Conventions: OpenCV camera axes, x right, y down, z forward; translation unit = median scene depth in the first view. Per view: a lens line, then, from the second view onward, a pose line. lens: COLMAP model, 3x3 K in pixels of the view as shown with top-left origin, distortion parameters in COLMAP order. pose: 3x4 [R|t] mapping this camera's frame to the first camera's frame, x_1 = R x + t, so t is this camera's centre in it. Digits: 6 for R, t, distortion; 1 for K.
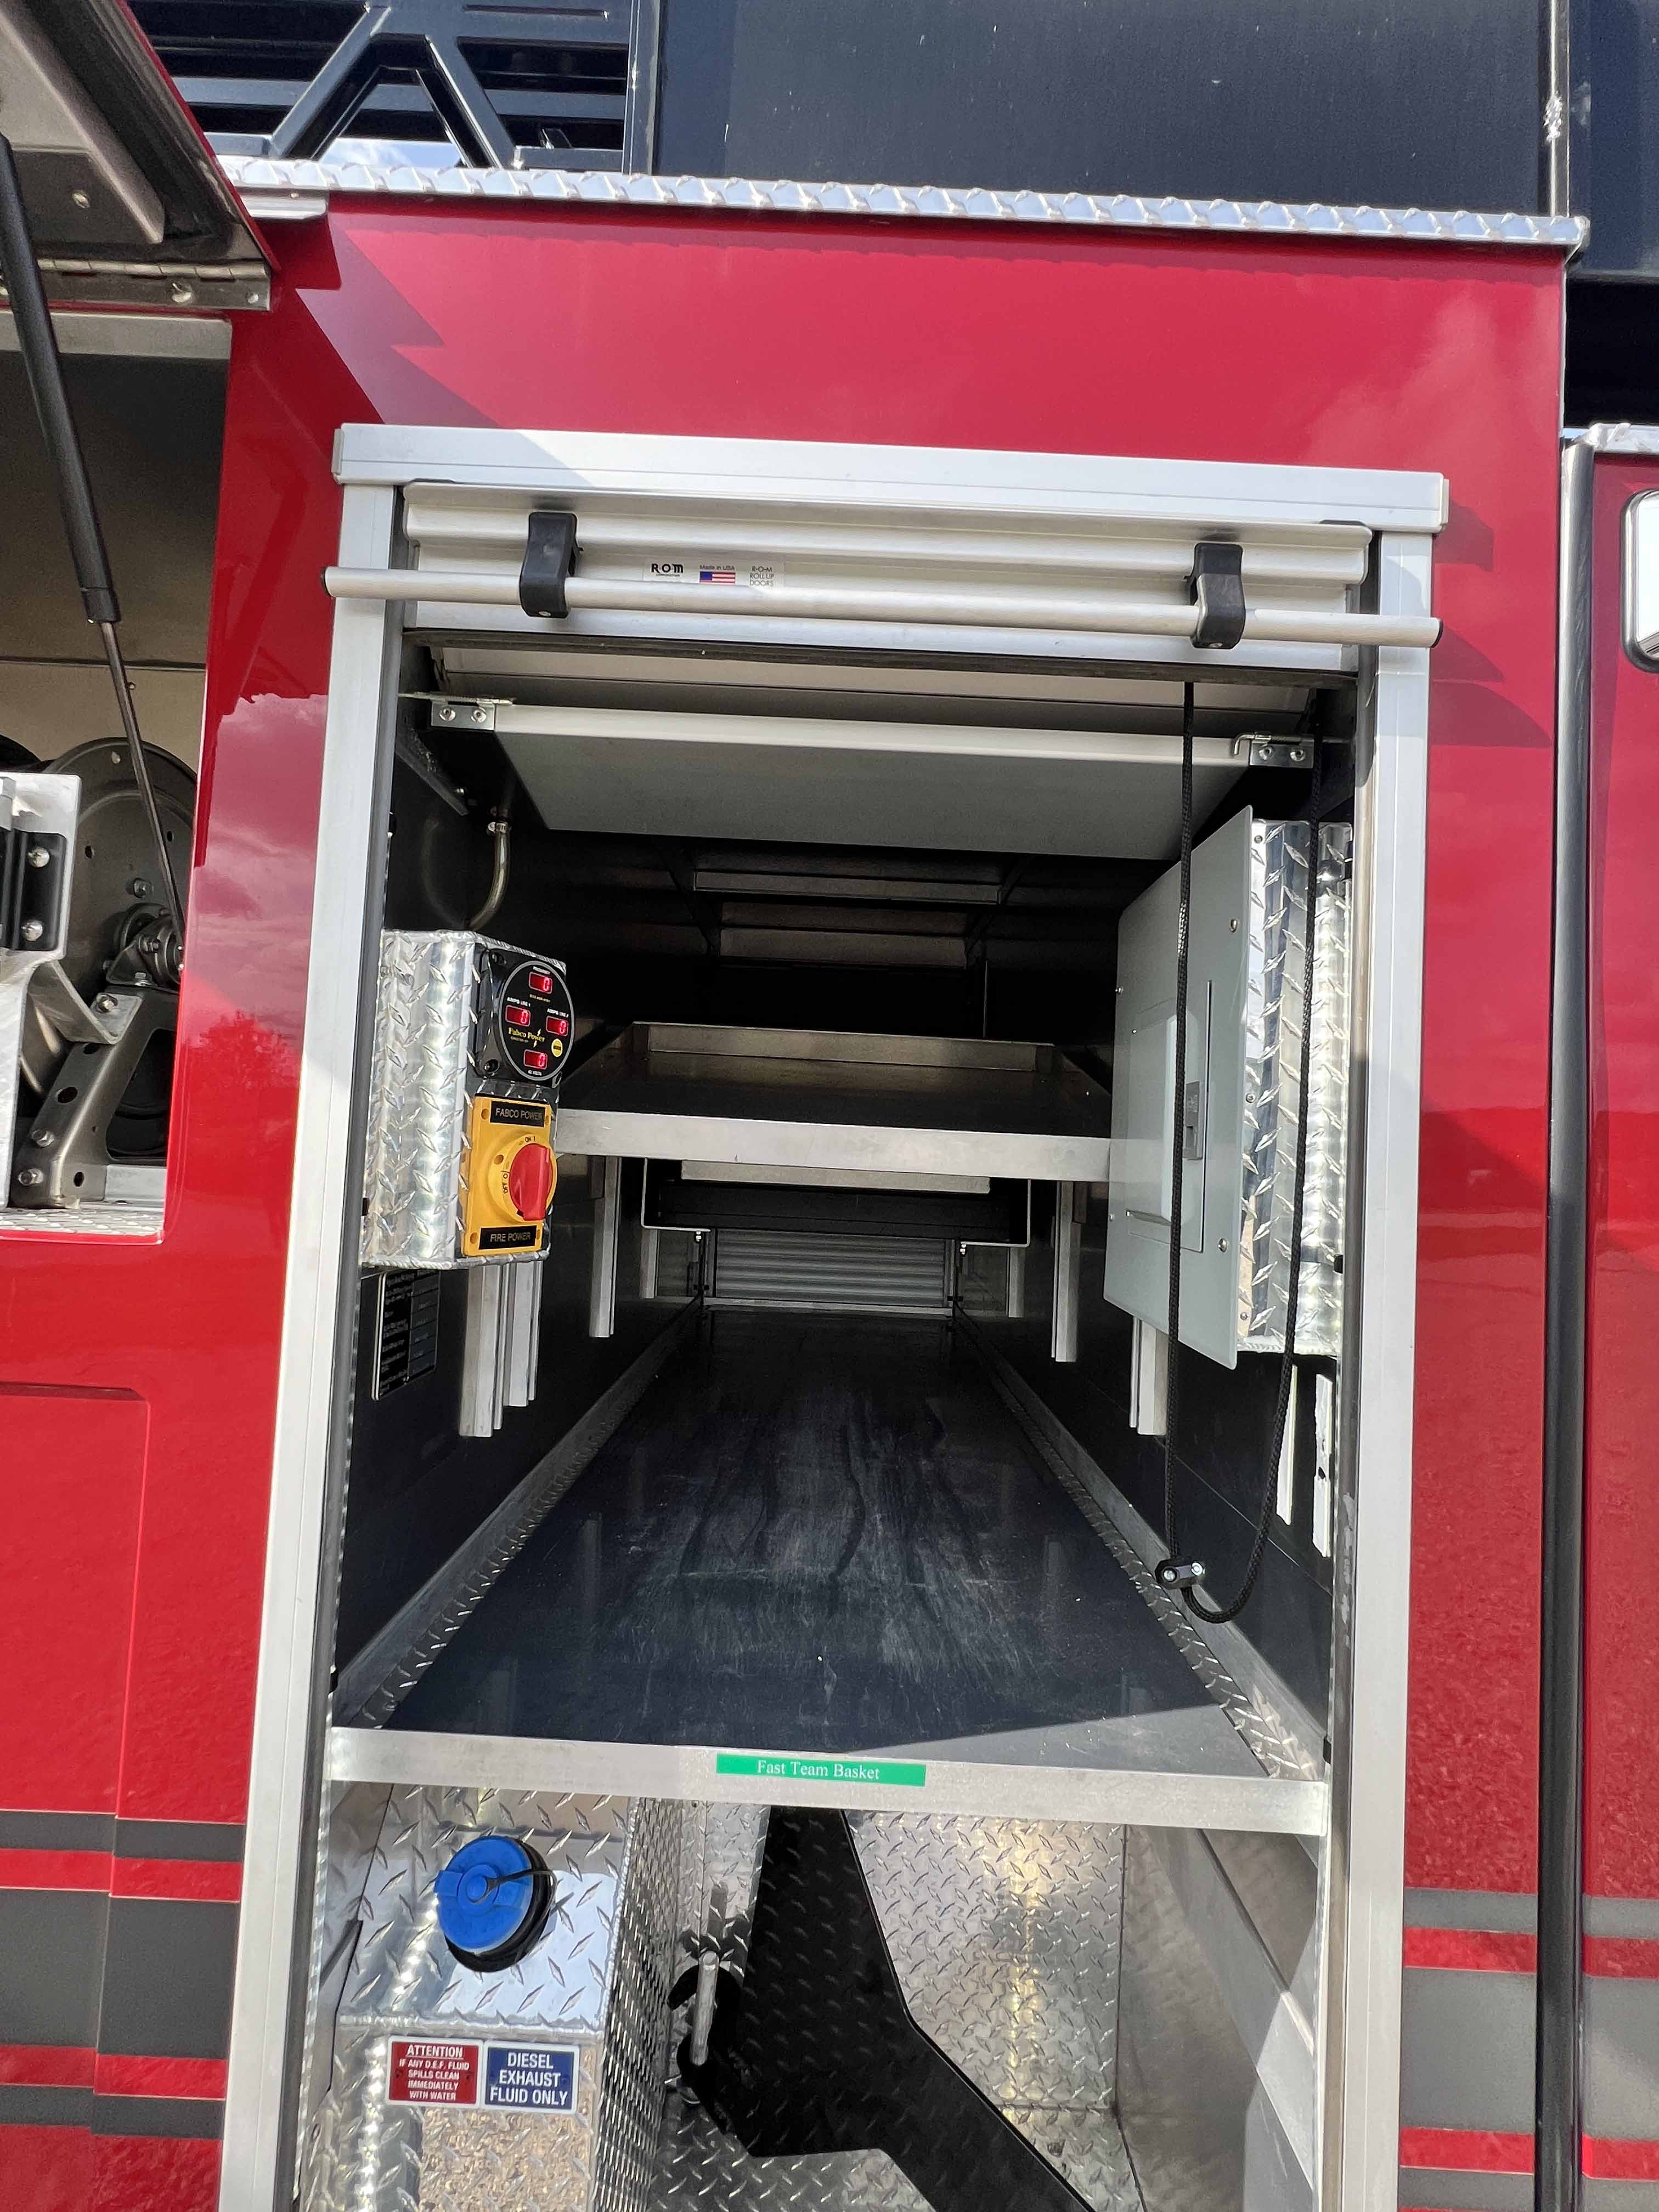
lens RADIAL K [[1044.5, 0, 824.9], [0, 1044.5, 1111.5], [0, 0, 1]] dist [-0.004447, 0.001824]
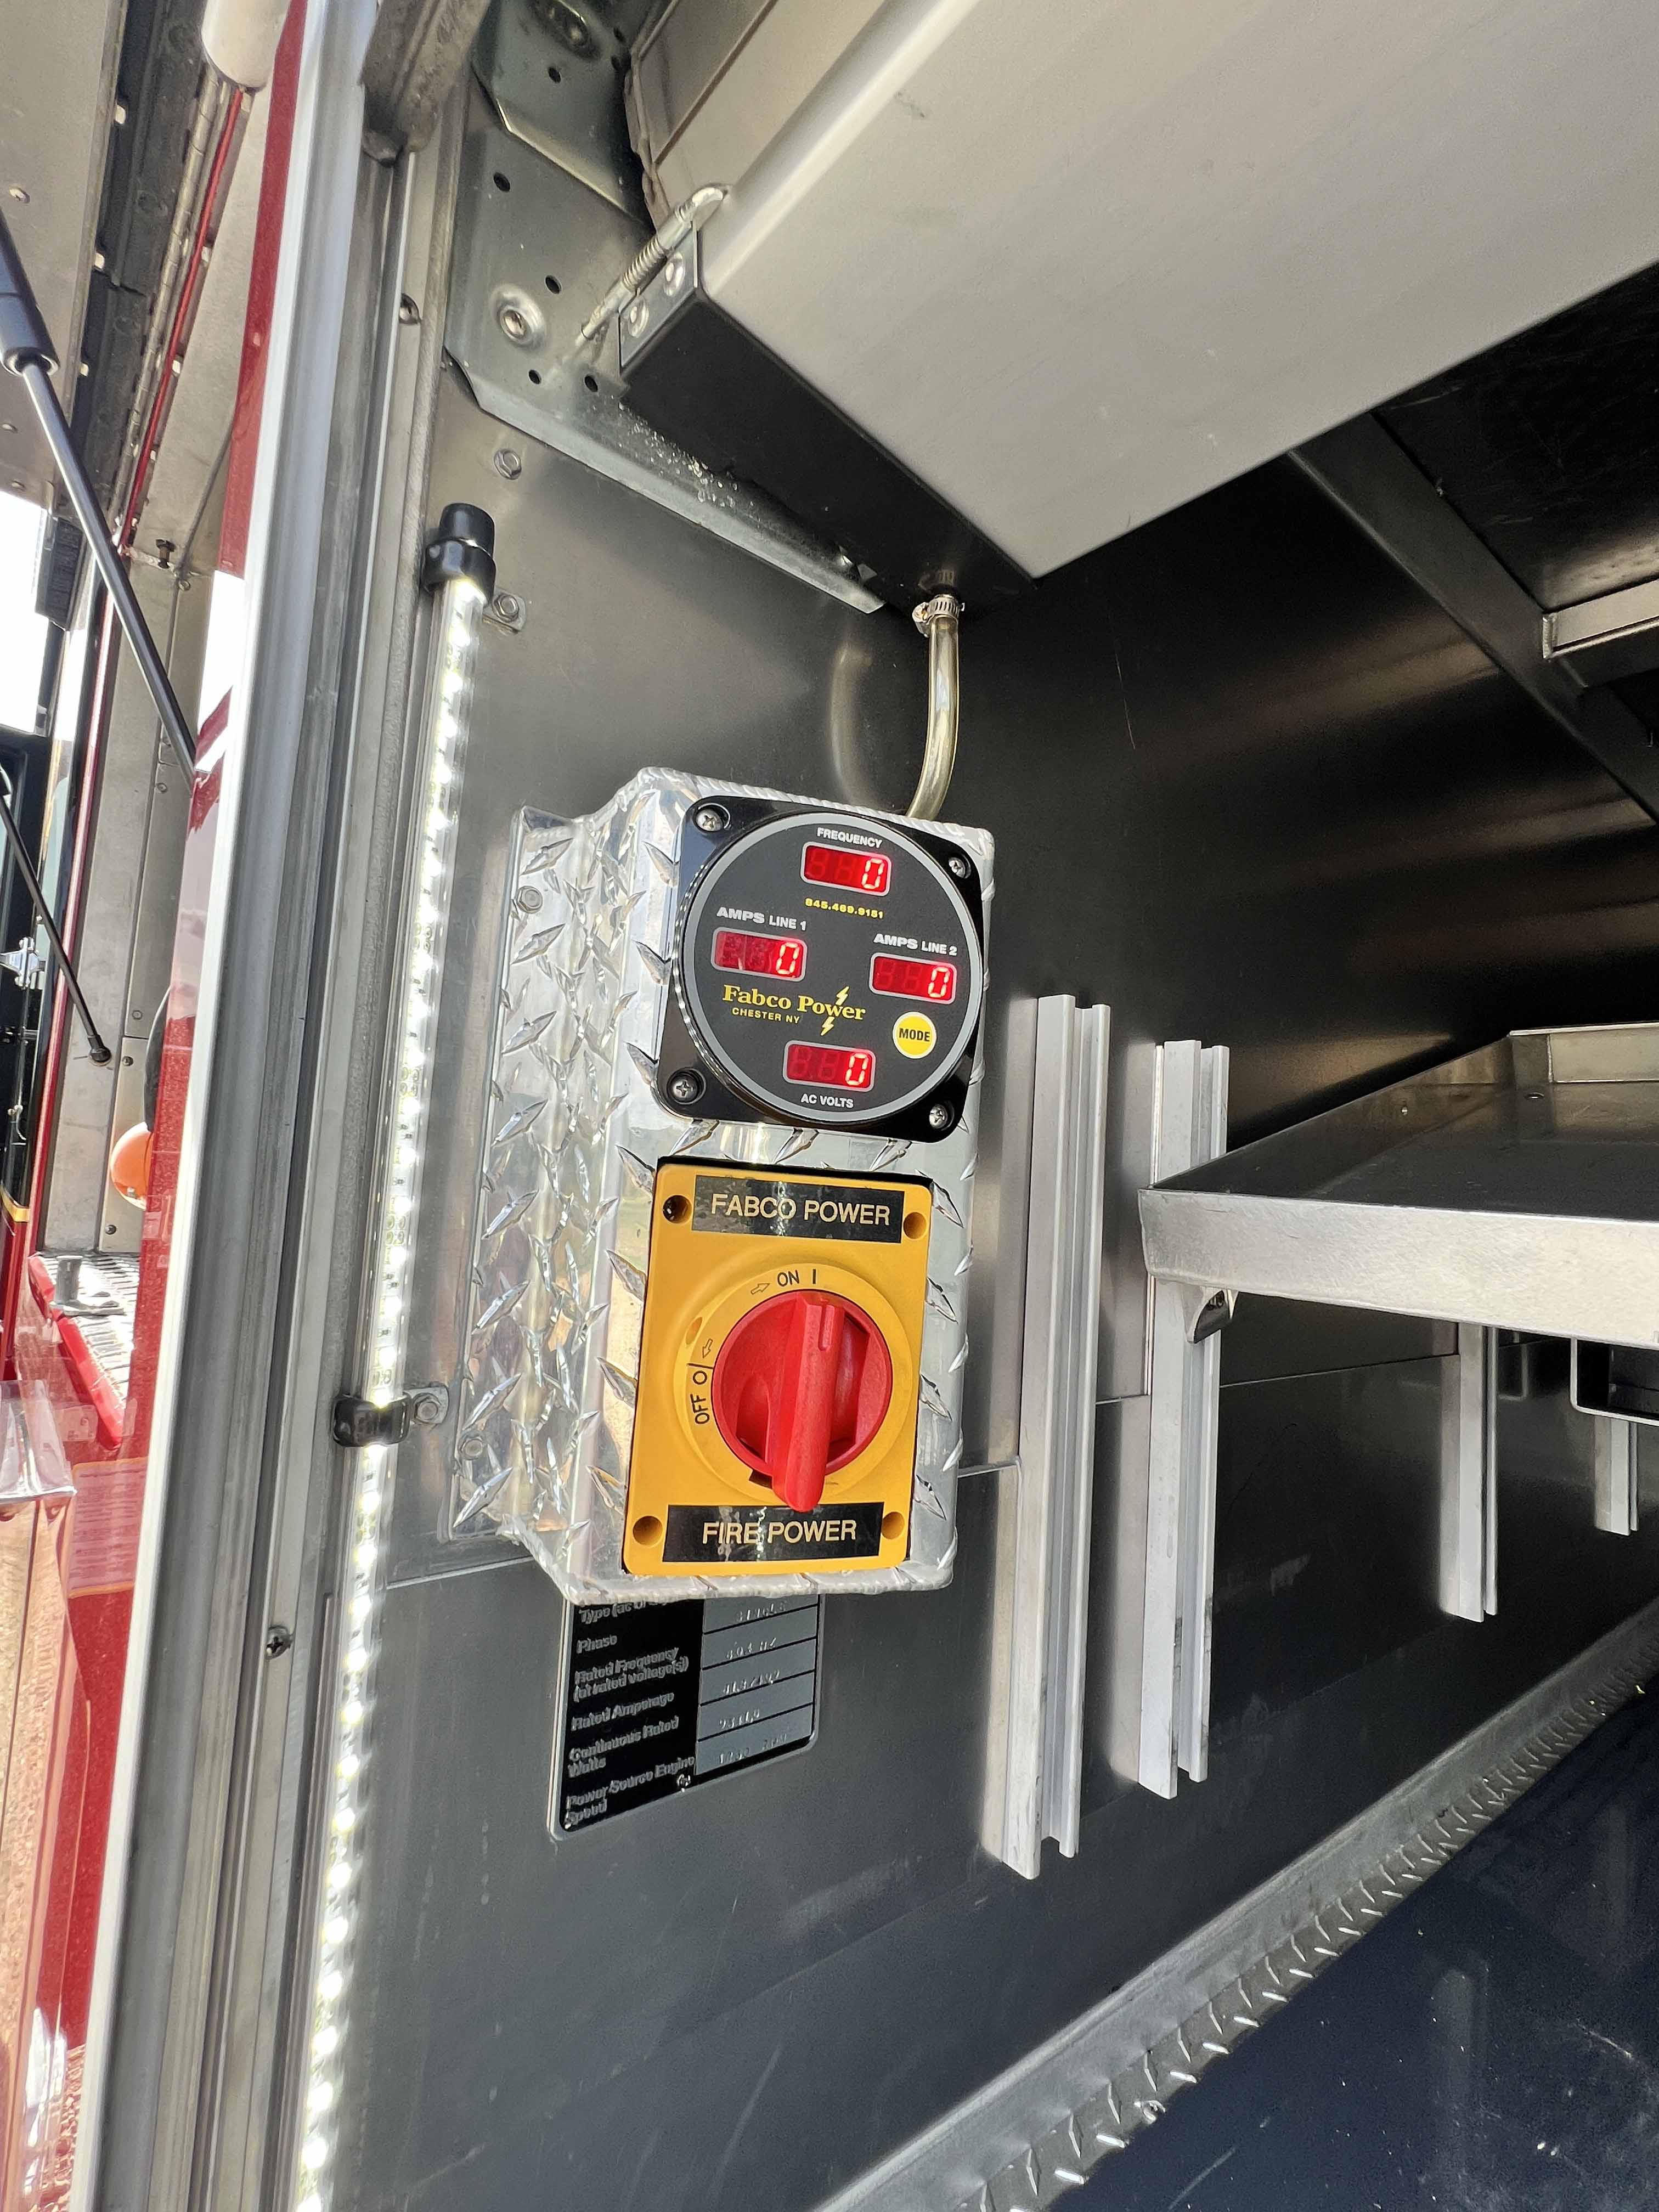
lens RADIAL K [[1044.5, 0, 843.5], [0, 1044.5, 1121.0], [0, 0, 1]] dist [-0.004447, 0.001824]
pose [[0.631211, -0.062783, -0.773066, 0.030885], [0.003032, 0.996911, -0.078486, 0.000457], [0.775605, 0.047197, 0.629452, 1.112036]]
